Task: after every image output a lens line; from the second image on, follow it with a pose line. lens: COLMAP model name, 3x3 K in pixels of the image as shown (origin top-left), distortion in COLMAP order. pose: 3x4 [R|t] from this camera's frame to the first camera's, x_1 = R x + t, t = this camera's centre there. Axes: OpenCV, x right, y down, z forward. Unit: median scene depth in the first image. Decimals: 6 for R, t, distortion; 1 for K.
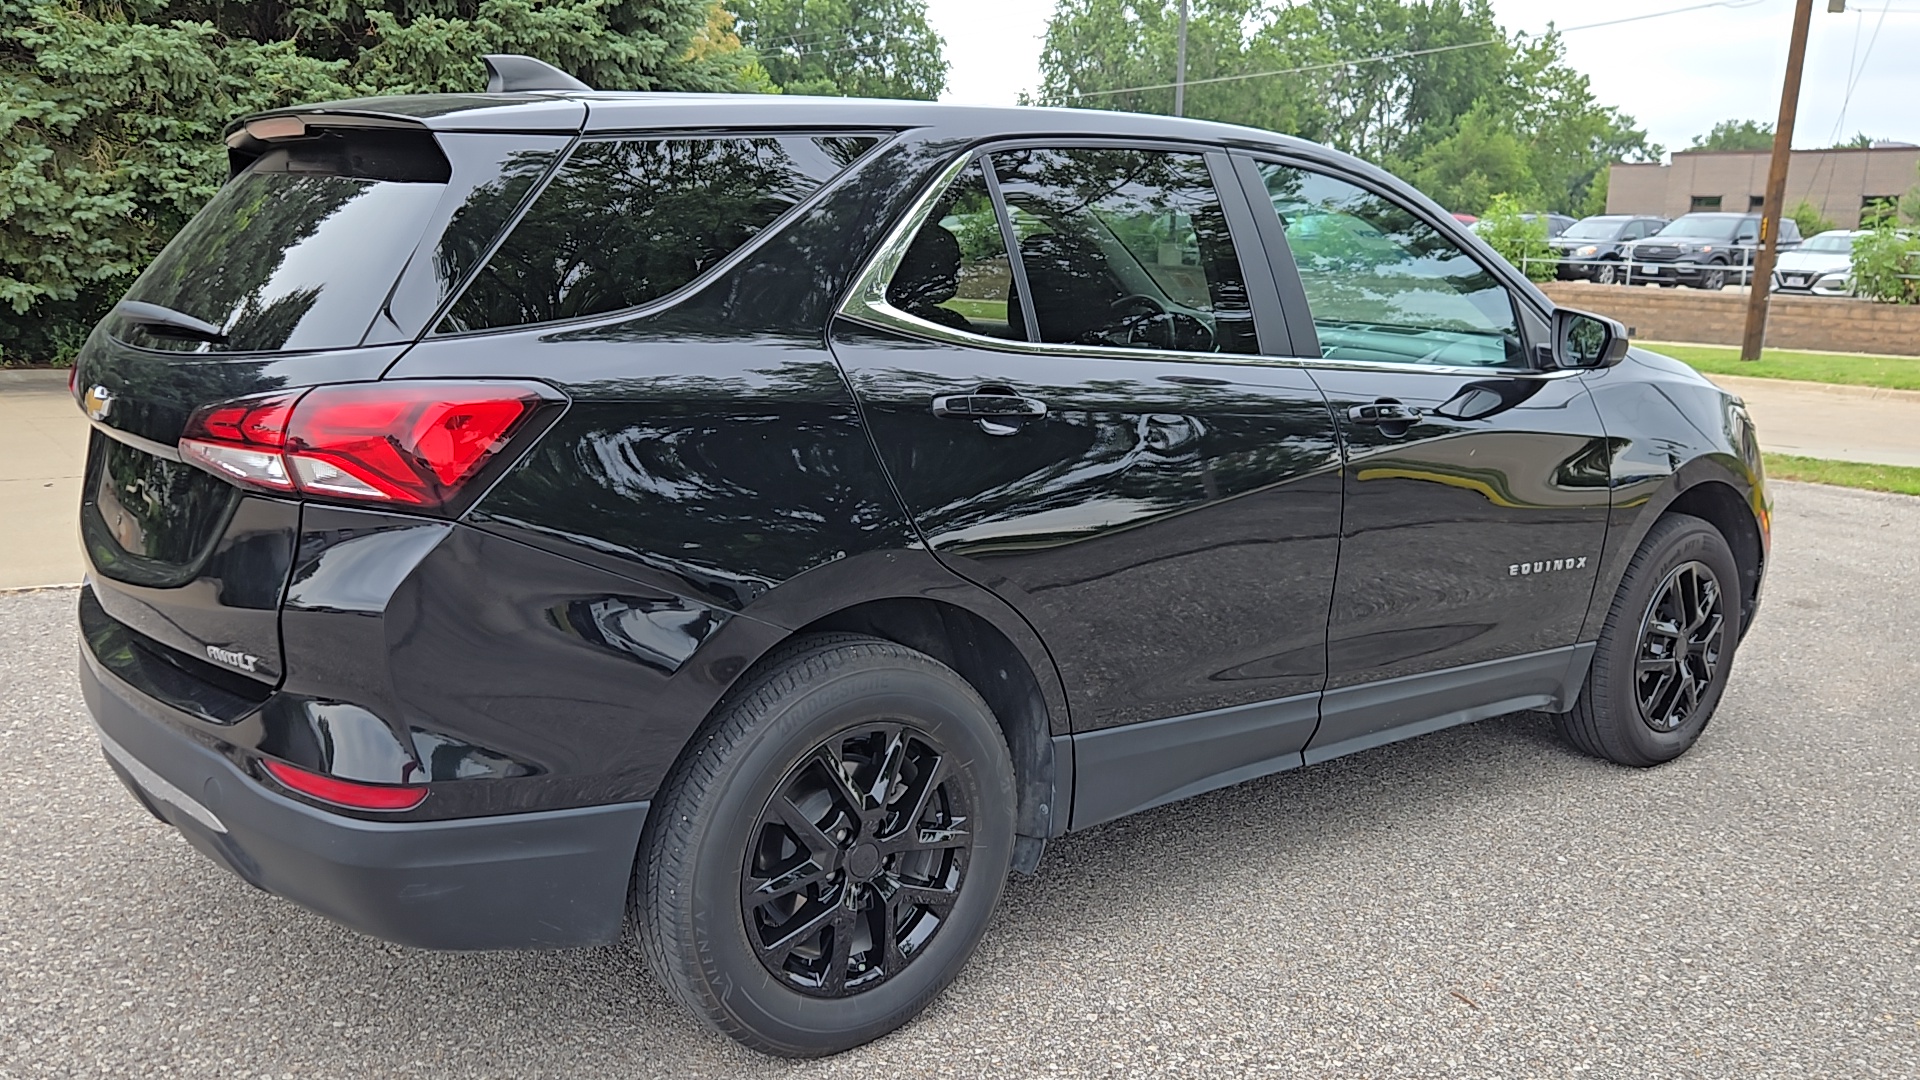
lens RADIAL K [[1591.2, 0, 957.8], [0, 1591.2, 532.1], [0, 0, 1]] dist [0.010231, -0.008132]
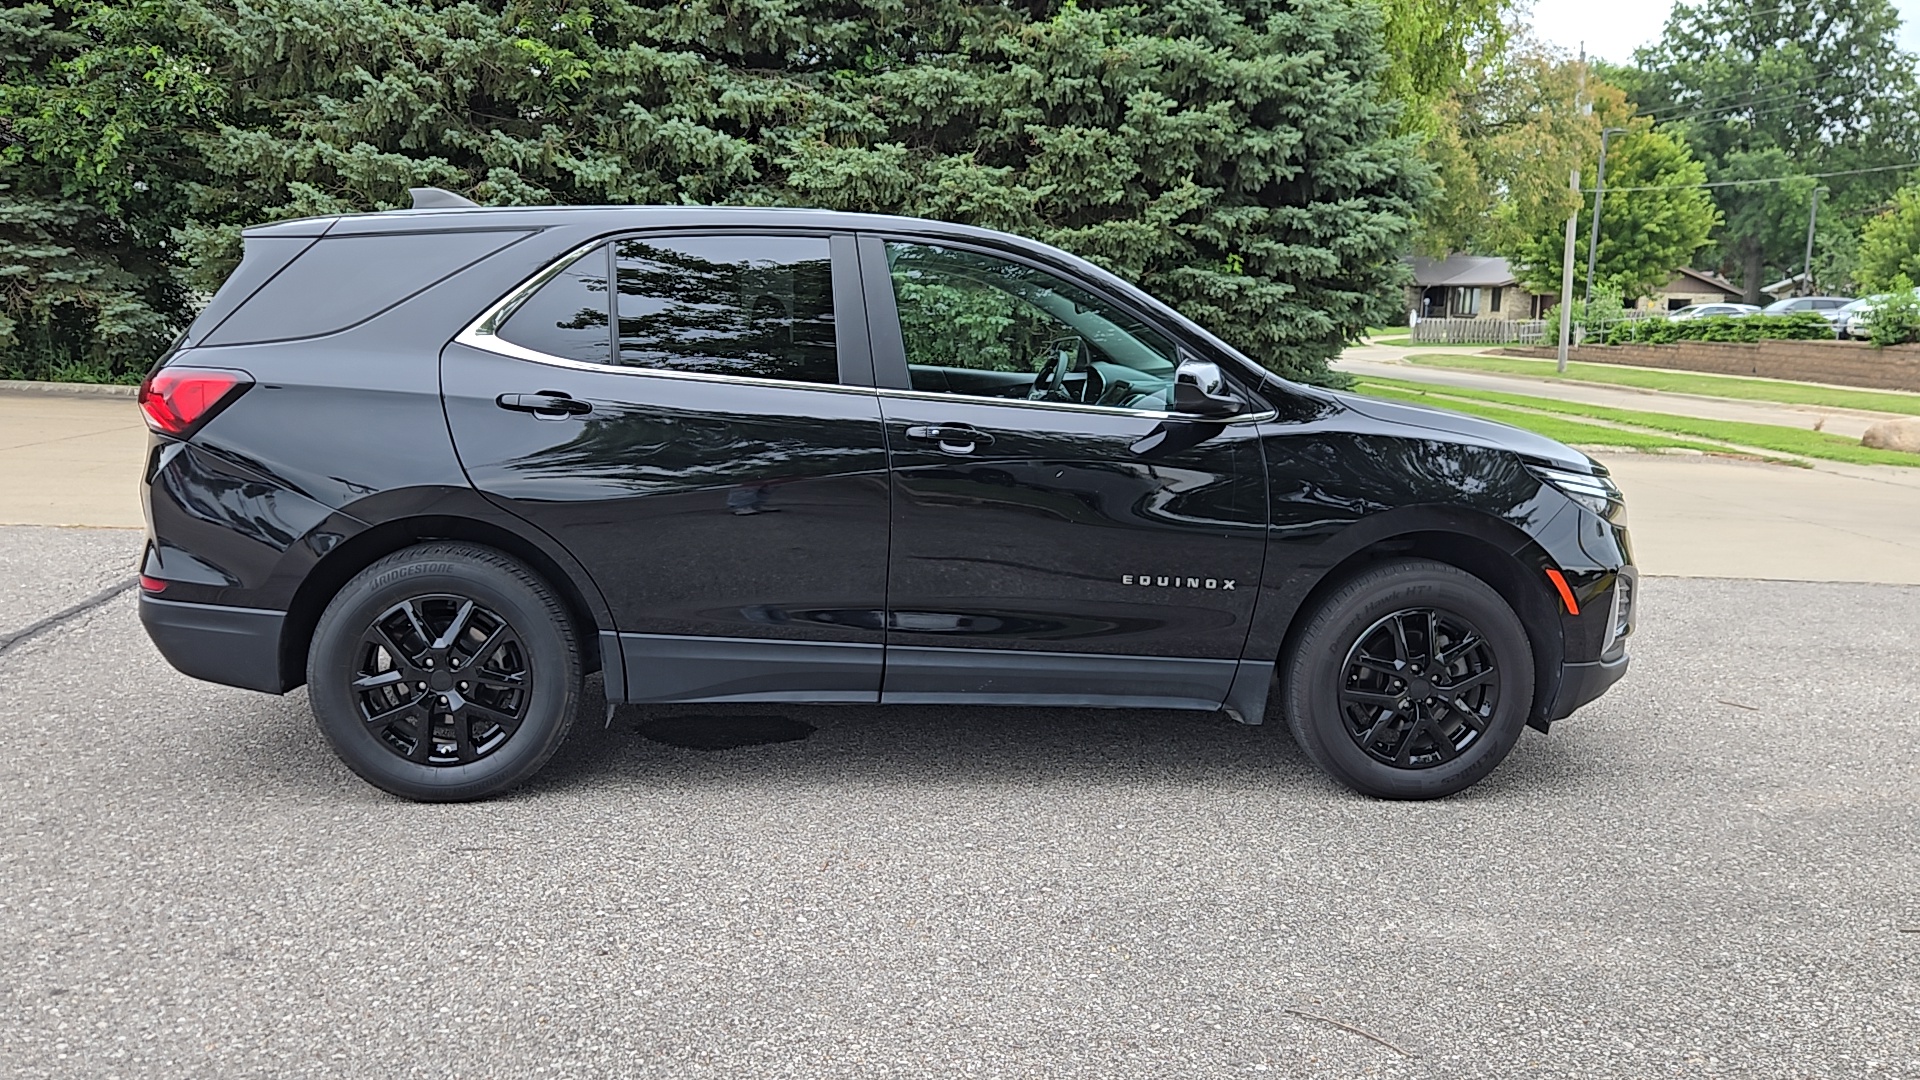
lens RADIAL K [[1591.2, 0, 952.9], [0, 1591.2, 545.0], [0, 0, 1]] dist [0.010231, -0.008132]
pose [[0.836646, 0.080225, -0.541837, 0.268743], [-0.103621, 0.994535, -0.012748, 0.008293], [0.537854, 0.066812, 0.840387, -0.016383]]
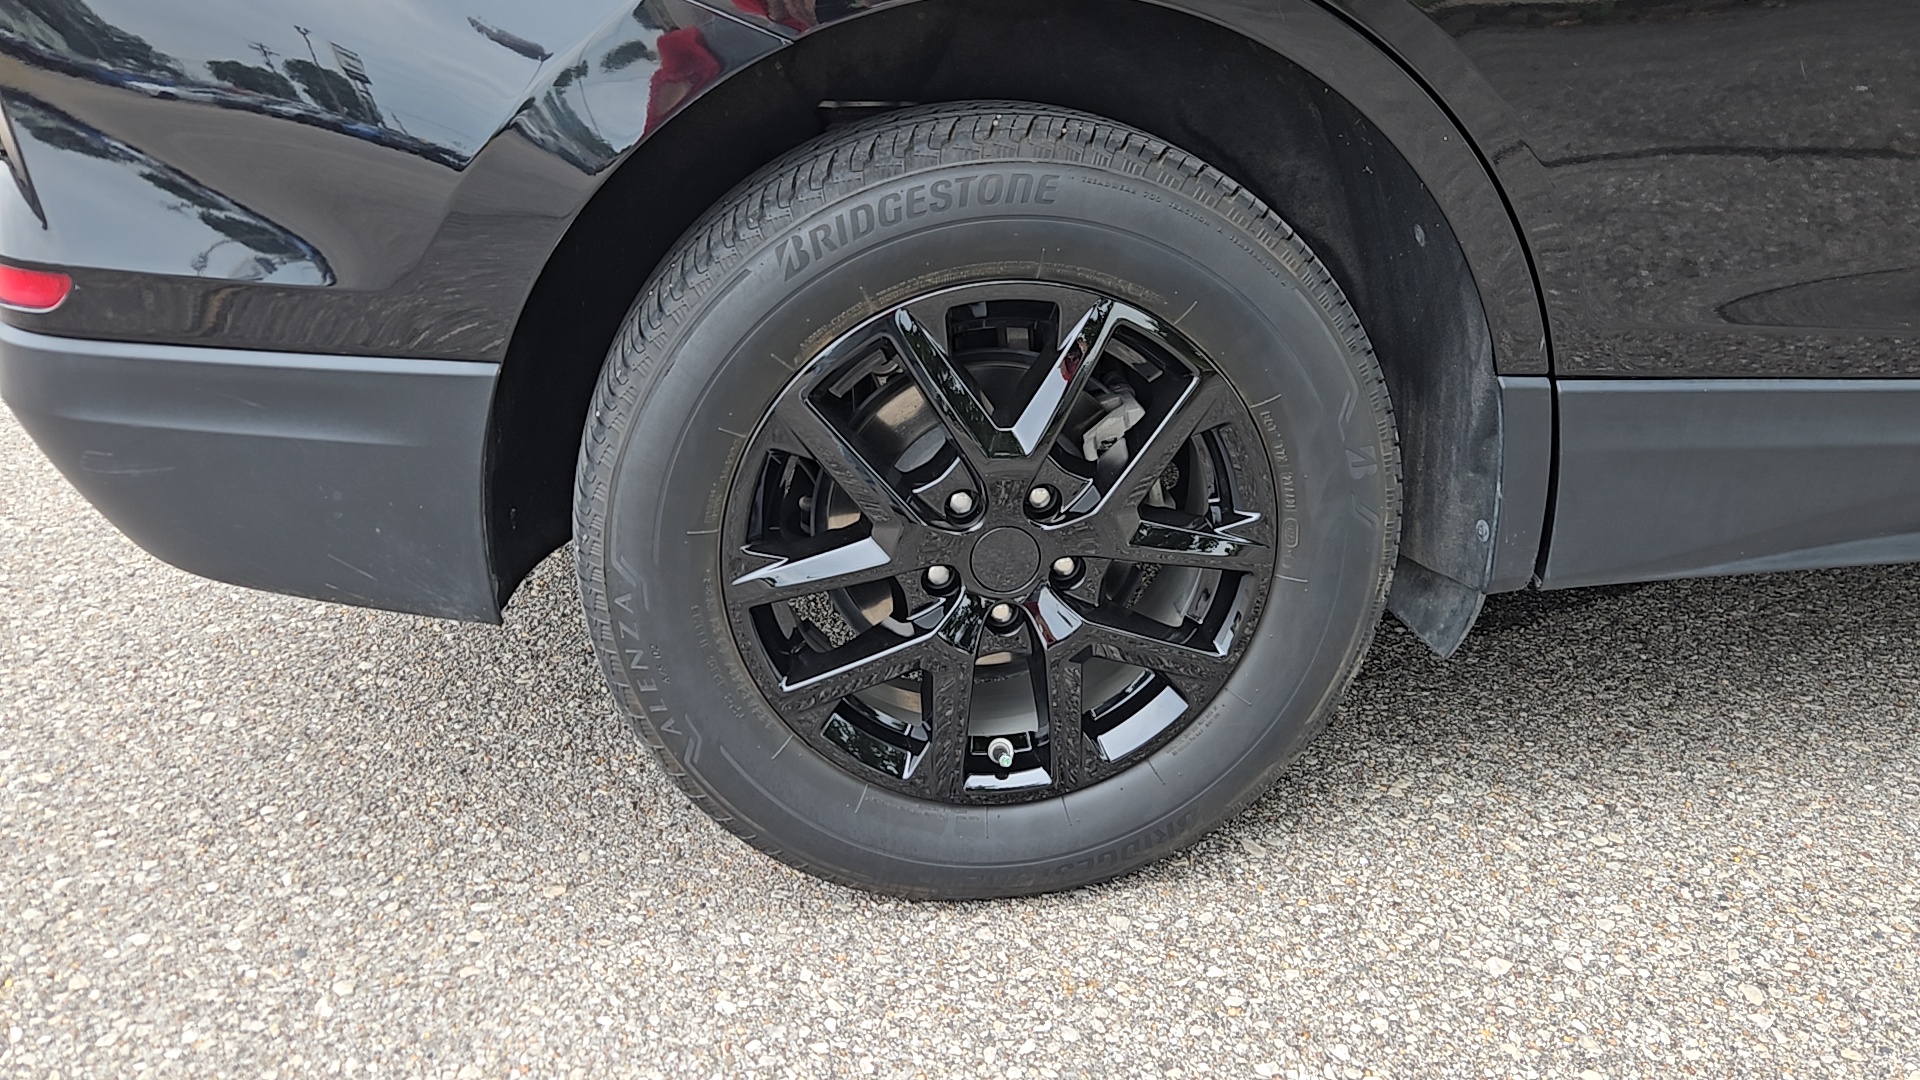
lens RADIAL K [[1591.2, 0, 960.7], [0, 1591.2, 546.0], [0, 0, 1]] dist [0.010231, -0.008132]
pose [[0.853816, 0.162118, -0.494689, 0.038615], [-0.063994, 0.975751, 0.209319, 0.021509], [0.516627, -0.147063, 0.843486, 0.125571]]
